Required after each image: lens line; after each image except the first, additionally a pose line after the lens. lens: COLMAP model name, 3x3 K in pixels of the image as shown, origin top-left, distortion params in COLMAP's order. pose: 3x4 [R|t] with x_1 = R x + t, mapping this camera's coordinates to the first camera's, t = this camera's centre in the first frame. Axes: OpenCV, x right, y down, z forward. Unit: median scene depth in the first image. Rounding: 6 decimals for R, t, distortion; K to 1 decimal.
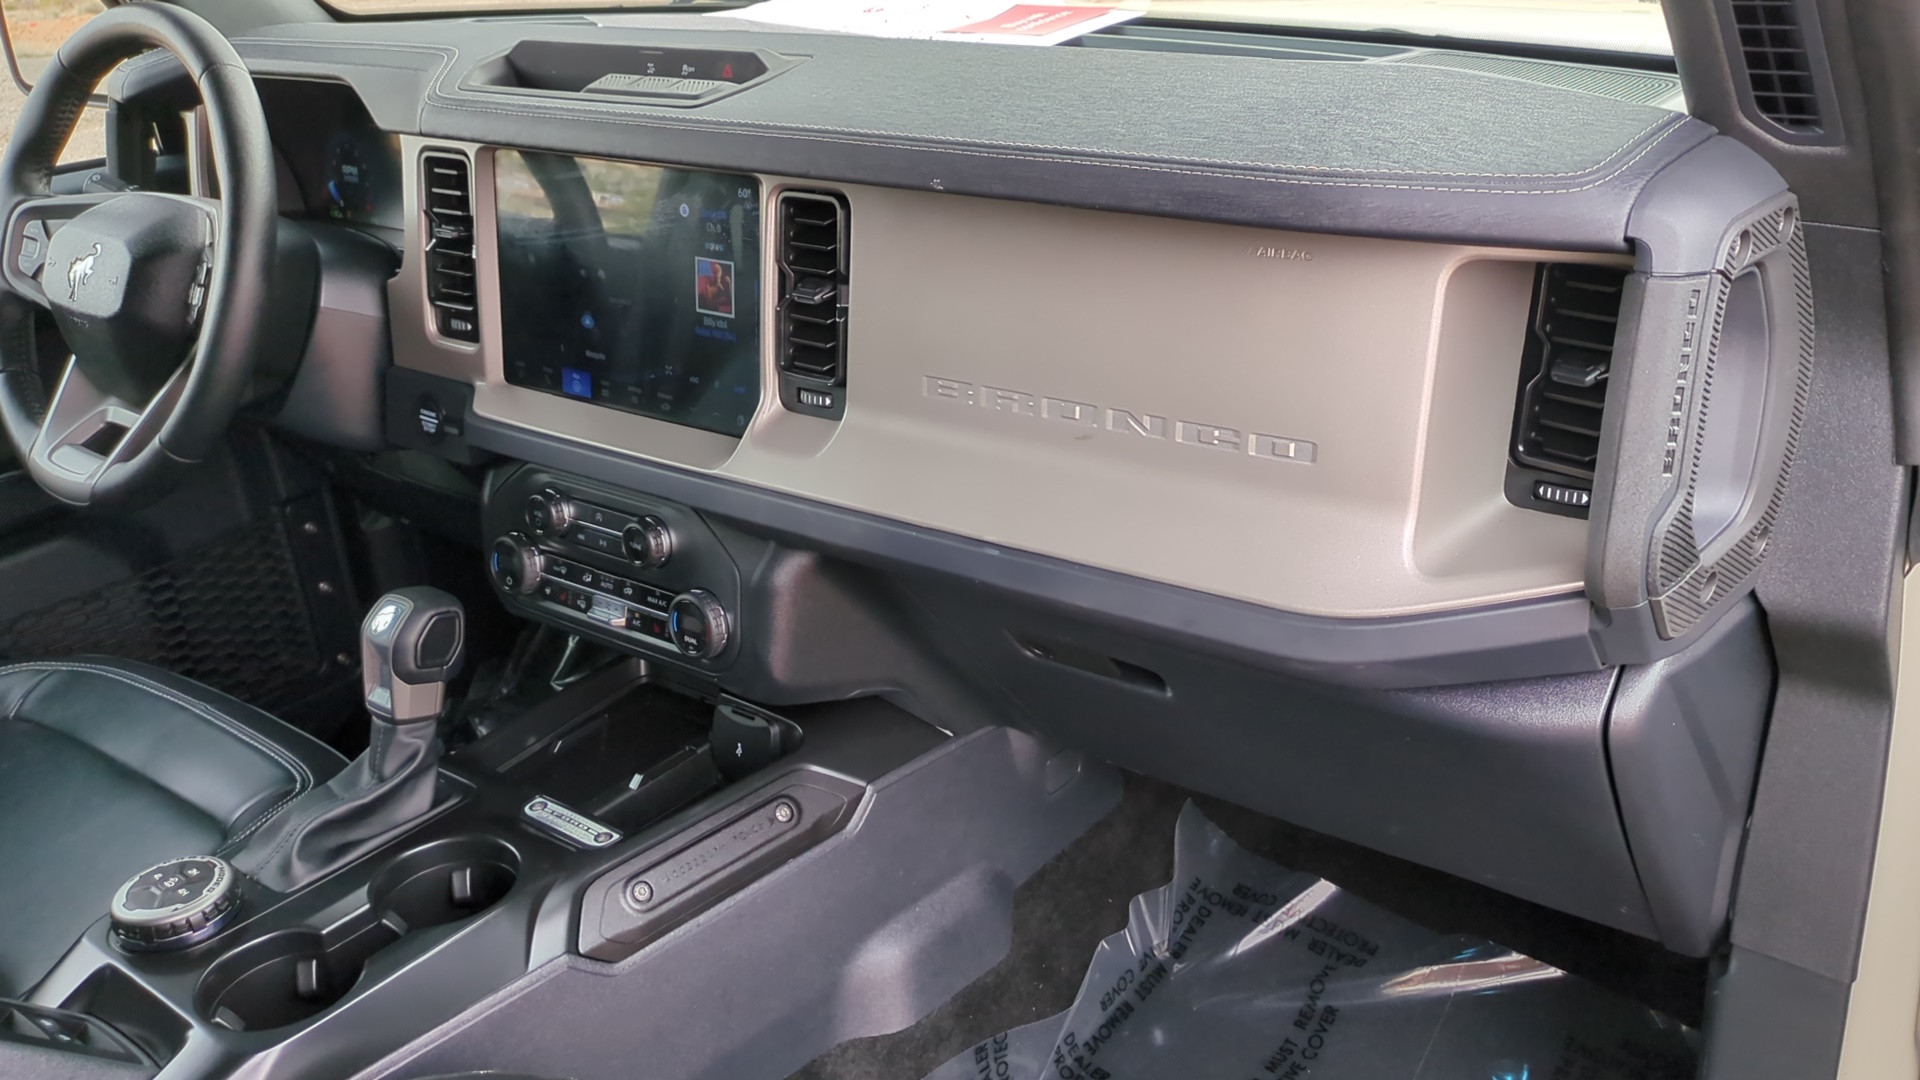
lens RADIAL K [[1647.3, 0, 974.7], [0, 1647.3, 536.2], [0, 0, 1]] dist [0.079497, -0.123949]
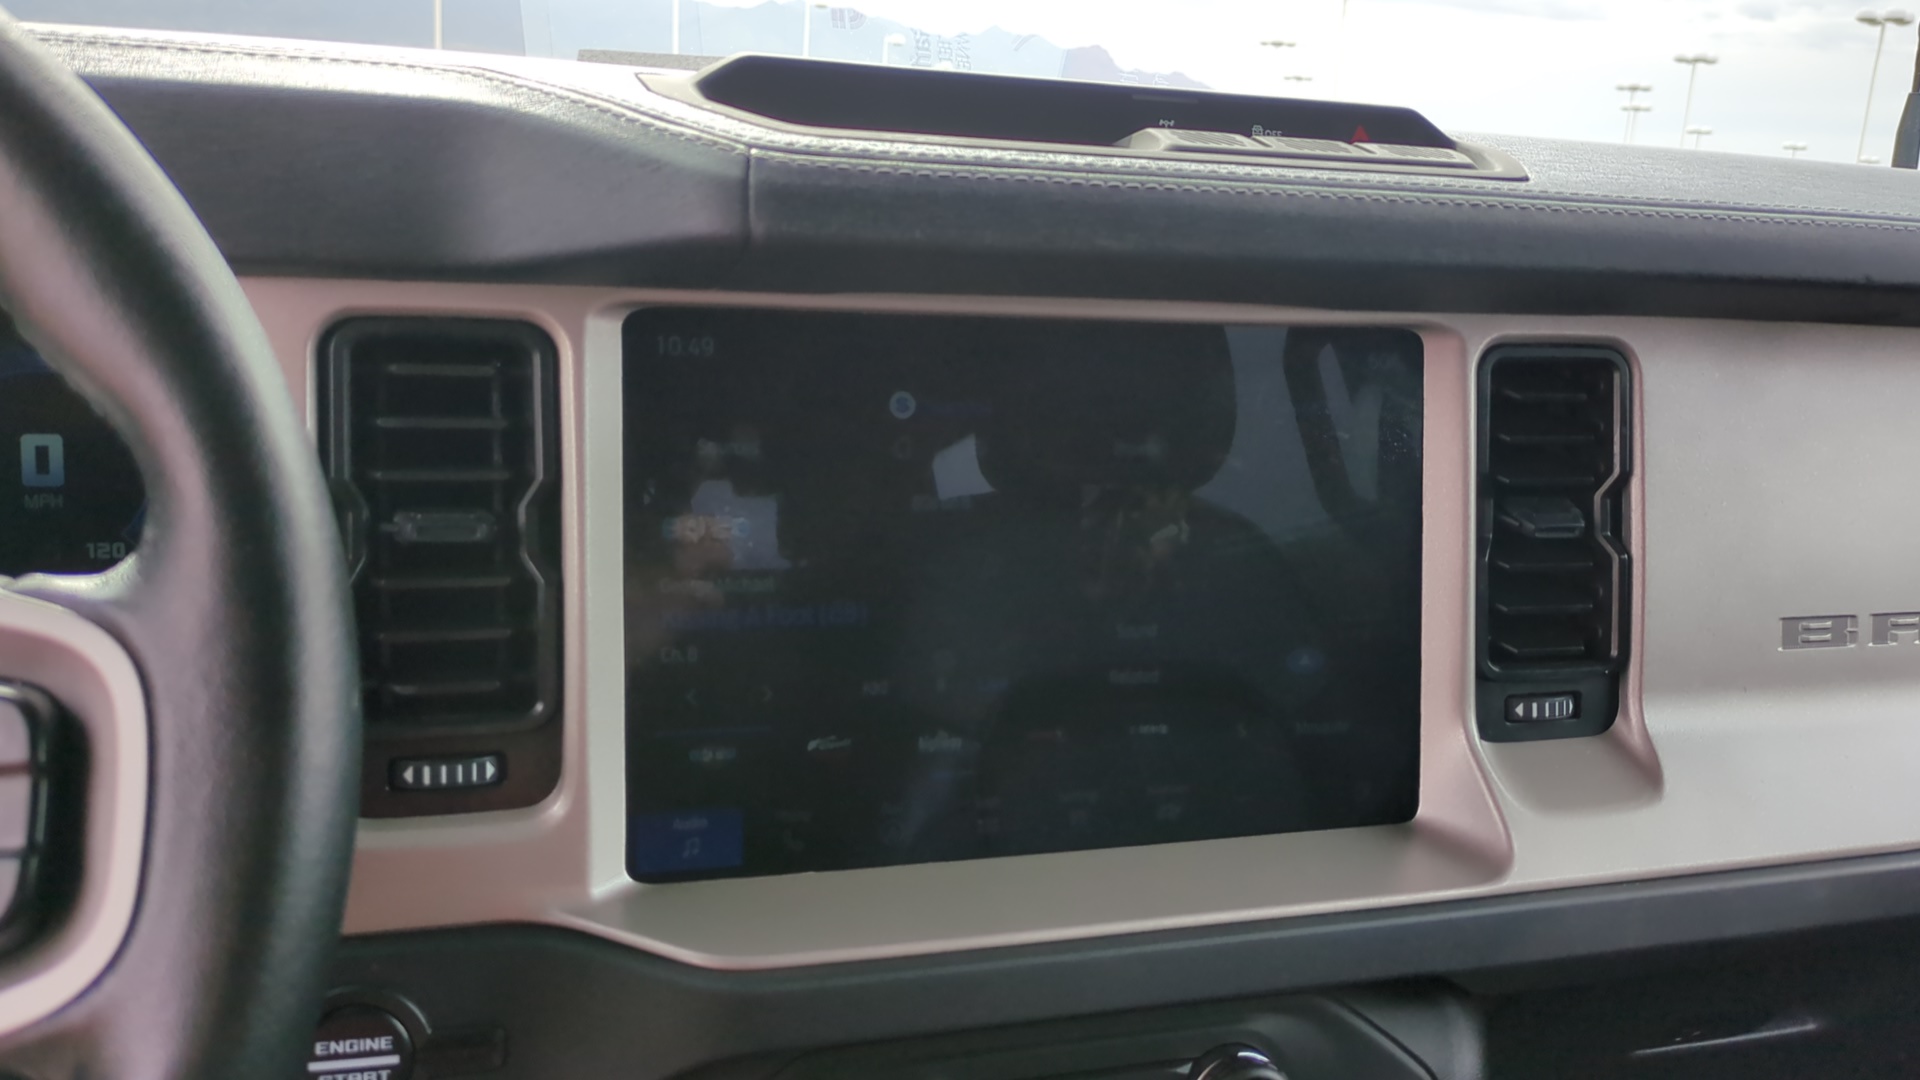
lens RADIAL K [[1647.3, 0, 974.7], [0, 1647.3, 536.2], [0, 0, 1]] dist [0.079497, -0.123949]
pose [[0.543968, -0.077277, 0.835540, -0.602991], [0.250946, 0.965160, -0.074110, -0.132069], [-0.800703, 0.249989, 0.544409, 0.749145]]
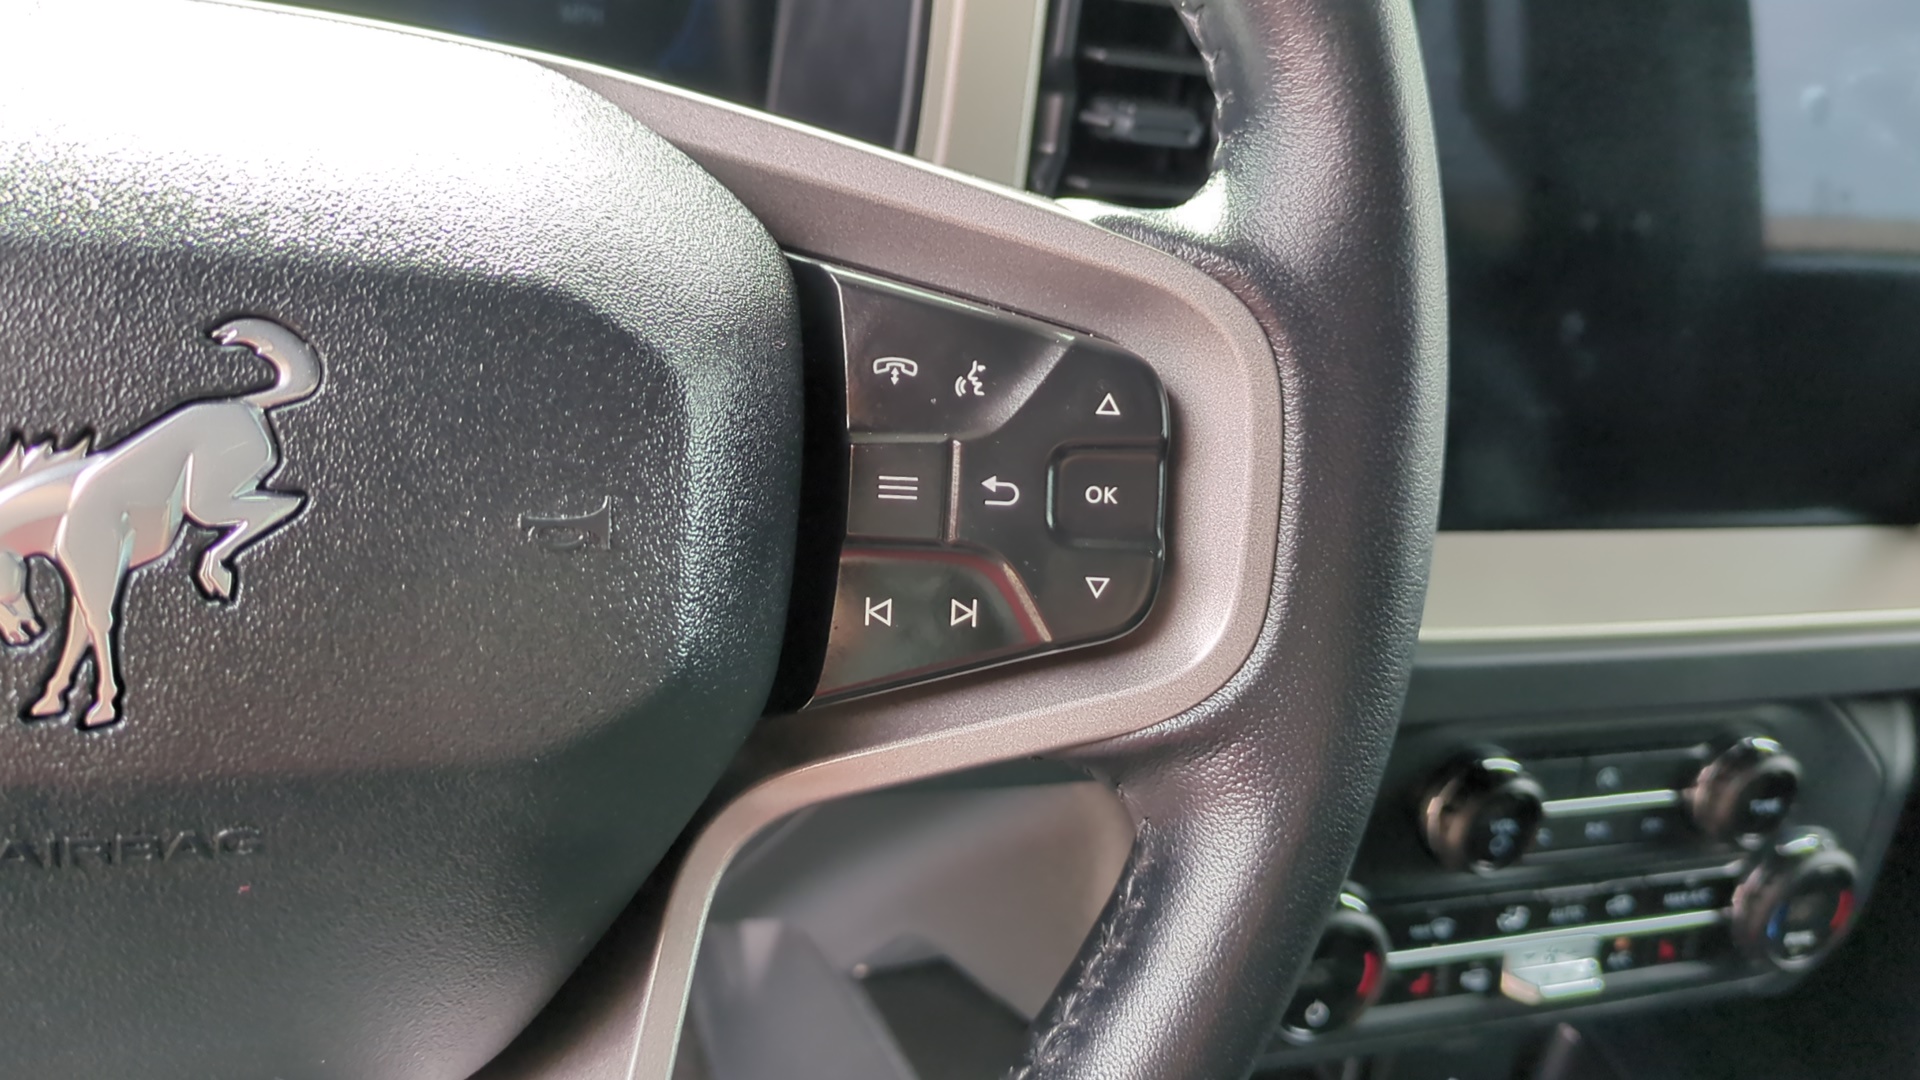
lens RADIAL K [[1649.5, 0, 966.3], [0, 1649.5, 540.0], [0, 0, 1]] dist [0.059253, -0.147090]
pose [[0.499314, -0.254493, 0.828202, -0.665349], [0.135699, 0.967062, 0.215351, -0.191800], [-0.855728, 0.004859, 0.517403, 0.923831]]
